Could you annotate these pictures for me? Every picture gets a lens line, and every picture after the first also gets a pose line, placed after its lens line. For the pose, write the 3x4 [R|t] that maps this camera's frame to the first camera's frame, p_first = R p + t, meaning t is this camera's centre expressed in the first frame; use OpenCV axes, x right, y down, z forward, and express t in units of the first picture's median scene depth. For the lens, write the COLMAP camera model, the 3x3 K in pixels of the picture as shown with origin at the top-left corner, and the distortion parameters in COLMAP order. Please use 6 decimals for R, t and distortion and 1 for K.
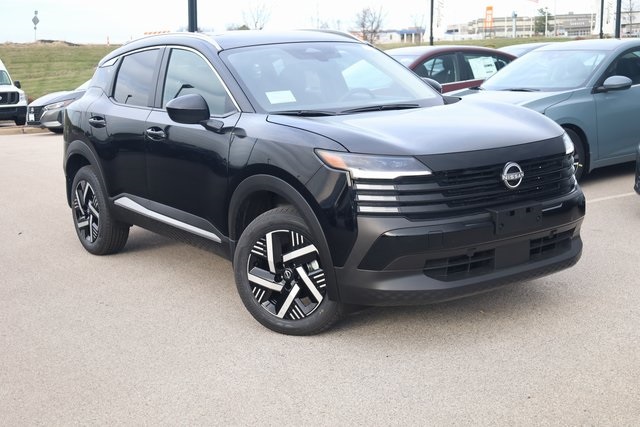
lens RADIAL K [[918.1, 0, 320.0], [0, 918.1, 213.5], [0, 0, 1]] dist [0.018329, 0.041747]
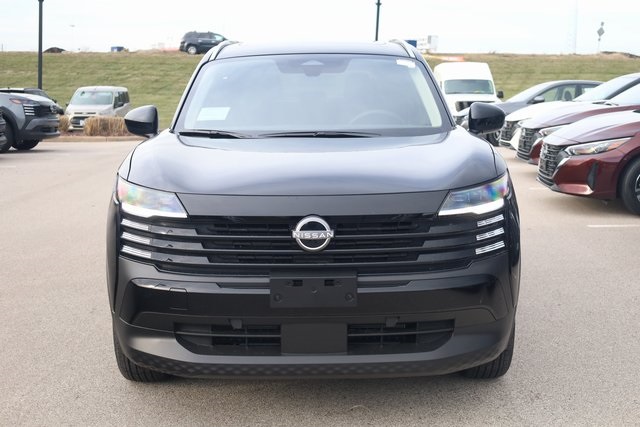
lens RADIAL K [[918.1, 0, 320.0], [0, 918.1, 213.5], [0, 0, 1]] dist [0.018329, 0.041747]
pose [[0.803876, 0.120470, -0.582469, 0.647850], [-0.127489, 0.991413, 0.029101, -0.080195], [0.580973, 0.050865, 0.812332, 0.391406]]
